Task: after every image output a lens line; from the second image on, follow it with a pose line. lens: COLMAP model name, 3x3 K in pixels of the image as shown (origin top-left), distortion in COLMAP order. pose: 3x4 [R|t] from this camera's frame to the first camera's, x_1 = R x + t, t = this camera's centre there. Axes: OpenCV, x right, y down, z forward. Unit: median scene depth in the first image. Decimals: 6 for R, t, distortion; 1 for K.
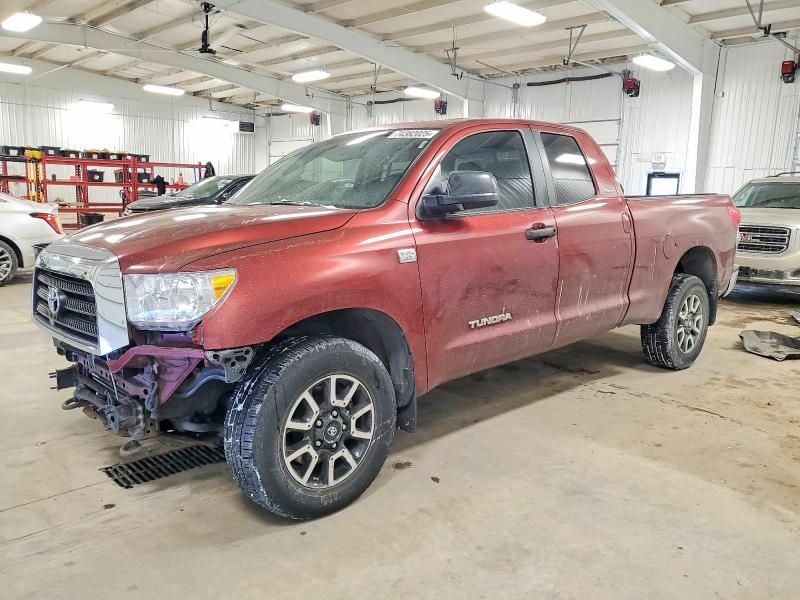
lens RADIAL K [[603.8, 0, 399.4], [0, 603.8, 299.8], [0, 0, 1]] dist [-0.000775, -0.000666]
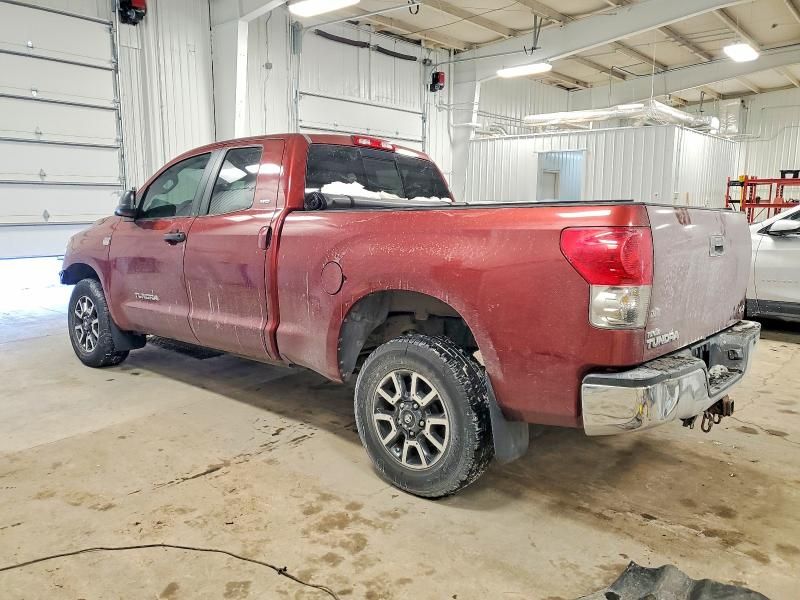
lens RADIAL K [[662.6, 0, 402.2], [0, 662.6, 302.4], [0, 0, 1]] dist [-0.002360, 0.010055]
pose [[0.101961, 0.143955, -0.984318, 1.352947], [-0.156670, 0.979450, 0.127014, -0.188368], [0.982374, 0.141262, 0.122419, 1.103052]]
